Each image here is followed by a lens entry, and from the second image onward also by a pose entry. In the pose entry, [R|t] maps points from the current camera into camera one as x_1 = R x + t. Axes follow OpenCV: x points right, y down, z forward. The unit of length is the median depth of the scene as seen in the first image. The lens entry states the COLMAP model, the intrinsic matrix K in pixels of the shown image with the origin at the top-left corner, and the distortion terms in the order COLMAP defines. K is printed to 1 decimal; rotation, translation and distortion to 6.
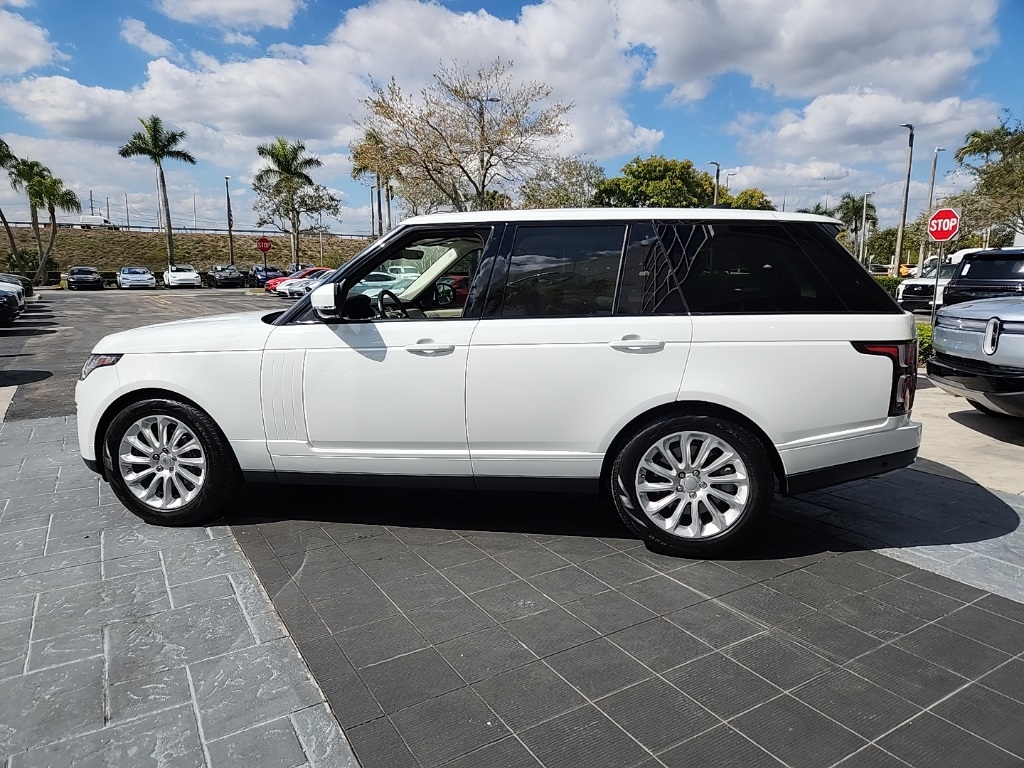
lens RADIAL K [[674.3, 0, 523.3], [0, 674.3, 388.2], [0, 0, 1]] dist [0.086761, -0.072621]
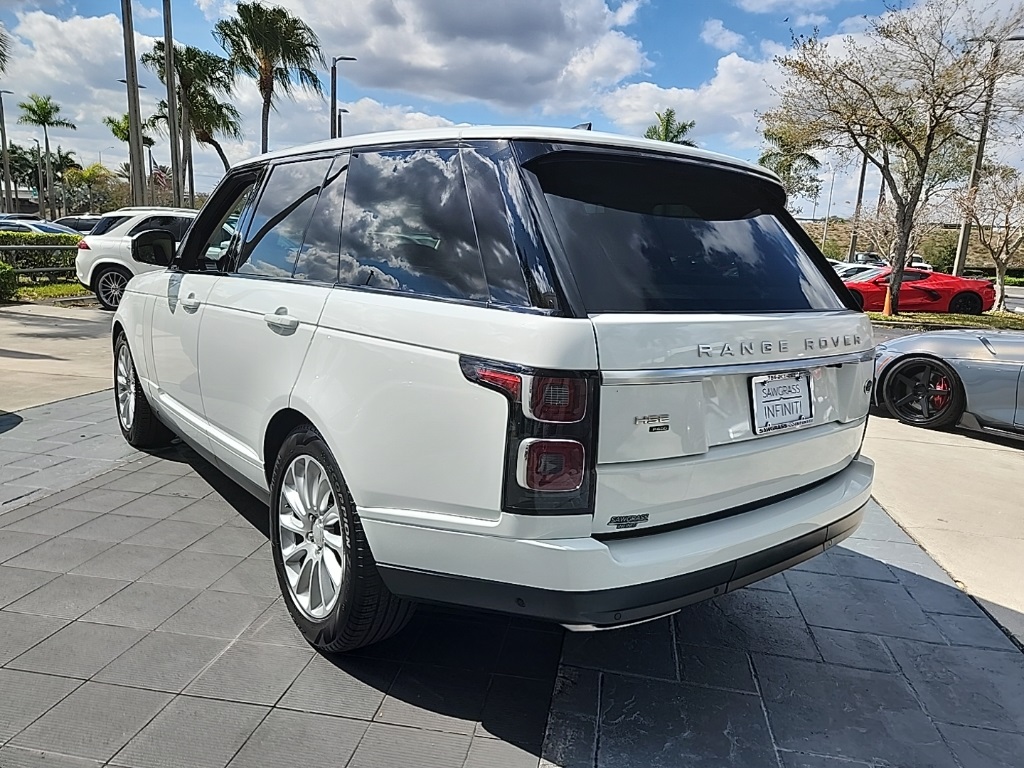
lens RADIAL K [[703.4, 0, 519.5], [0, 703.4, 381.8], [0, 0, 1]] dist [0.070976, -0.060205]
pose [[0.748394, 0.158989, -0.643916, 0.768189], [-0.160163, 0.985434, 0.057163, -0.076773], [0.643625, 0.060351, 0.762958, 0.532004]]
